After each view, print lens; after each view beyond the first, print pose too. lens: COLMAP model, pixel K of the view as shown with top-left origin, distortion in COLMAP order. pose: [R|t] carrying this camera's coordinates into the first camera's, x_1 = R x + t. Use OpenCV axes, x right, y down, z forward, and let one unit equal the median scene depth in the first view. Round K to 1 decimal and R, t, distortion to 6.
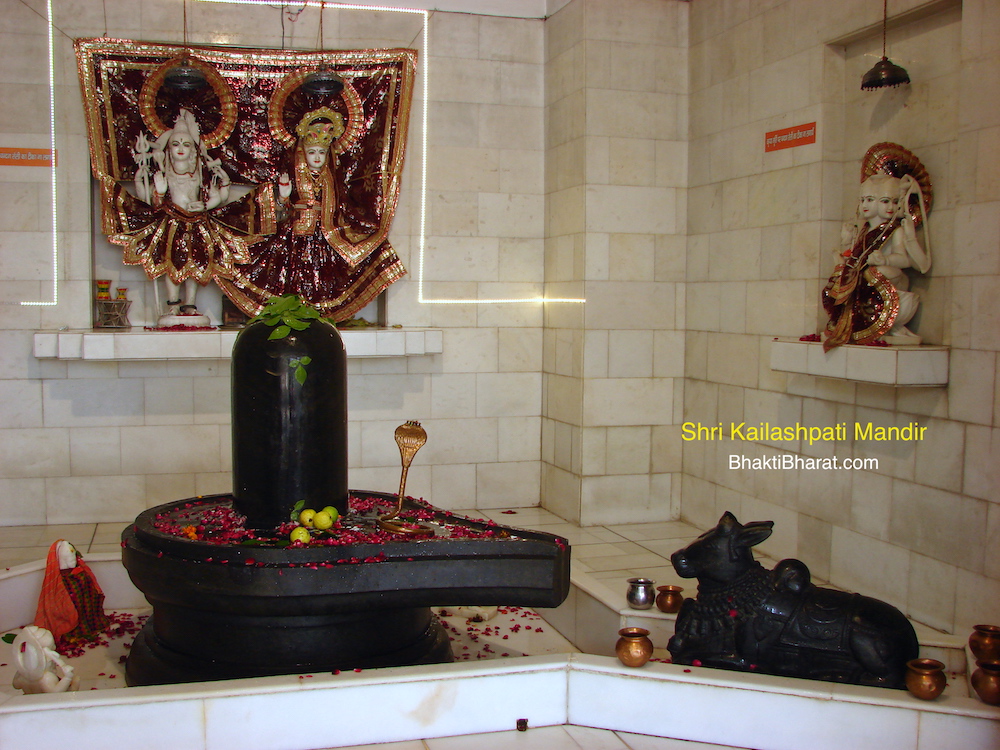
lens RADIAL K [[1067.6, 0, 500.0], [0, 1067.6, 375.0], [0, 0, 1]] dist [-0.219086, 0.314995]
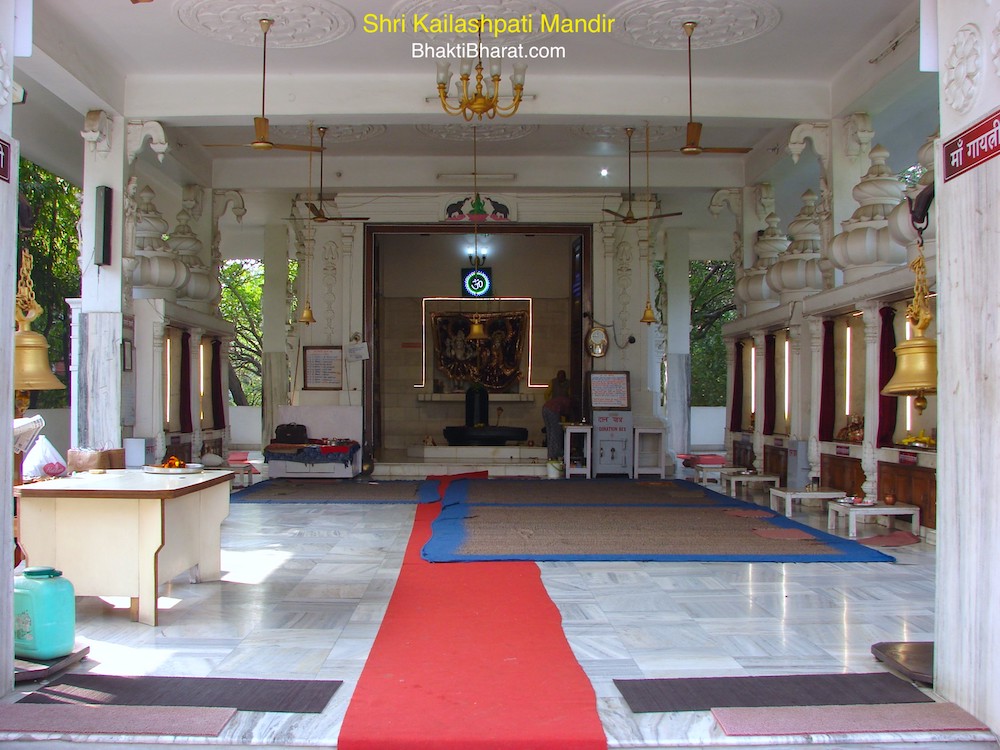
lens RADIAL K [[1067.6, 0, 500.0], [0, 1067.6, 375.0], [0, 0, 1]] dist [-0.219086, 0.314995]
pose [[0.963180, -0.005279, -0.268804, 0.800190], [-0.020291, 0.995528, -0.092258, 0.223654], [0.268089, 0.094316, 0.958766, -2.421246]]
